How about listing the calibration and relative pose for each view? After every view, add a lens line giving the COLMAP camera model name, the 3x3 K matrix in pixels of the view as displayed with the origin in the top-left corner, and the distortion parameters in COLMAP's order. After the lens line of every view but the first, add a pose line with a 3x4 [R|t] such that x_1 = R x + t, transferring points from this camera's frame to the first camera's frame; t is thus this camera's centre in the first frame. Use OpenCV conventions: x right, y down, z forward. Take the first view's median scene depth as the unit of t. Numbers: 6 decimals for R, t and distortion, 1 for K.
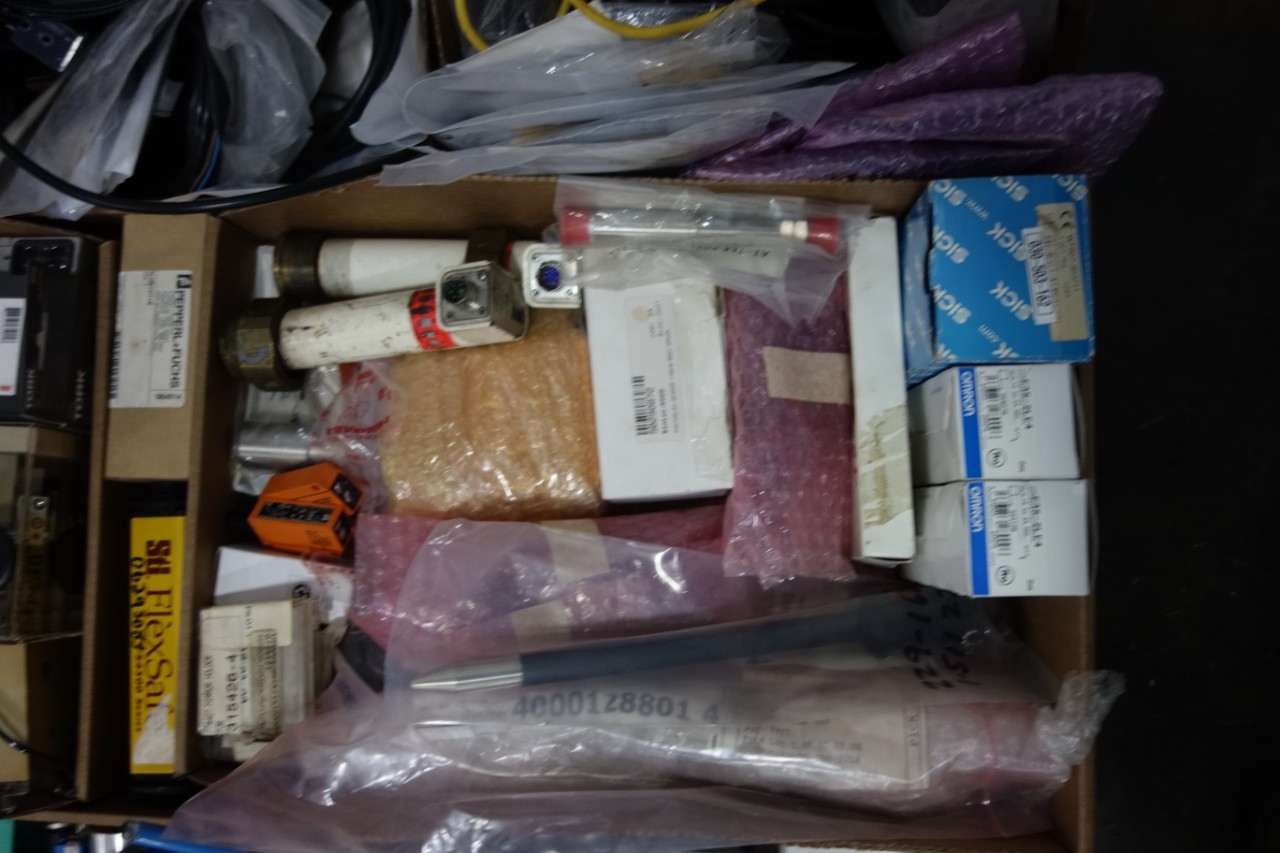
lens RADIAL K [[1007.5, 0, 638.4], [0, 1007.5, 429.6], [0, 0, 1]] dist [-0.009211, -0.020949]
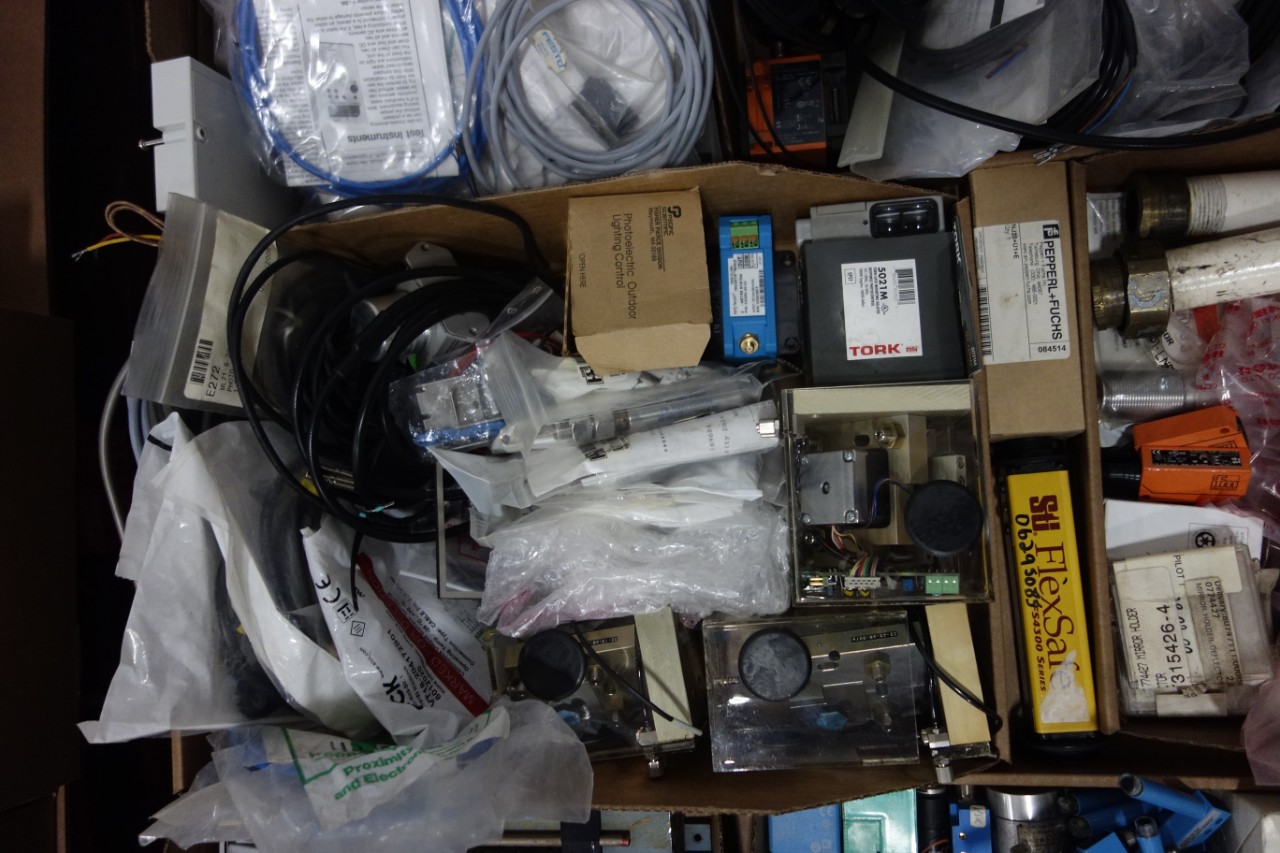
lens RADIAL K [[1007.5, 0, 638.4], [0, 1007.5, 429.6], [0, 0, 1]] dist [-0.009211, -0.020949]
pose [[0.990997, -0.065305, -0.116878, -0.756692], [0.065506, 0.997850, -0.002120, 0.021598], [0.116765, -0.005555, 0.993144, -0.024291]]
